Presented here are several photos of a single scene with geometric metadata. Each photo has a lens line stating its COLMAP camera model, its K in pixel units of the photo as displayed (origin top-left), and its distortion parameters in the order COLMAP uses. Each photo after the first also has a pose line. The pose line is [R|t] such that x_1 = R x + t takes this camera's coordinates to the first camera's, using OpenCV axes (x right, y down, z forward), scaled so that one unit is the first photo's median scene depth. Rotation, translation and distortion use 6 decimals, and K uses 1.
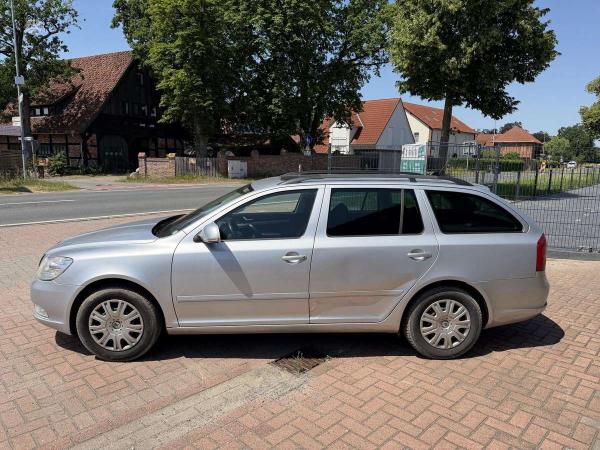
lens RADIAL K [[427.8, 0, 299.9], [0, 427.8, 228.2], [0, 0, 1]] dist [0.003200, -0.031081]
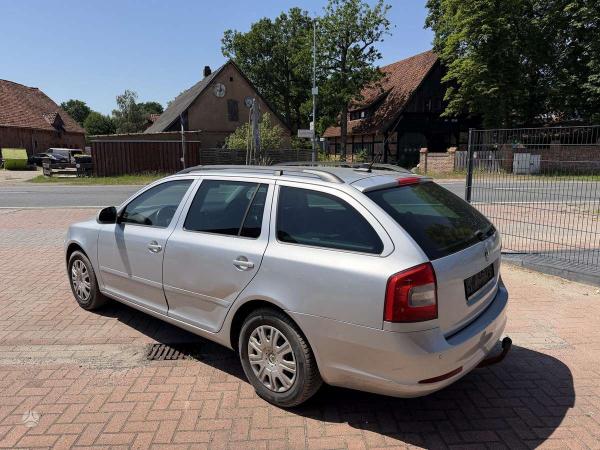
lens RADIAL K [[427.8, 0, 297.4], [0, 427.8, 226.3], [0, 0, 1]] dist [0.003200, -0.031081]
pose [[0.726385, 0.089878, -0.681386, 0.118473], [-0.086135, 0.995501, 0.039487, -0.006470], [0.681869, 0.030009, 0.730858, 0.061914]]
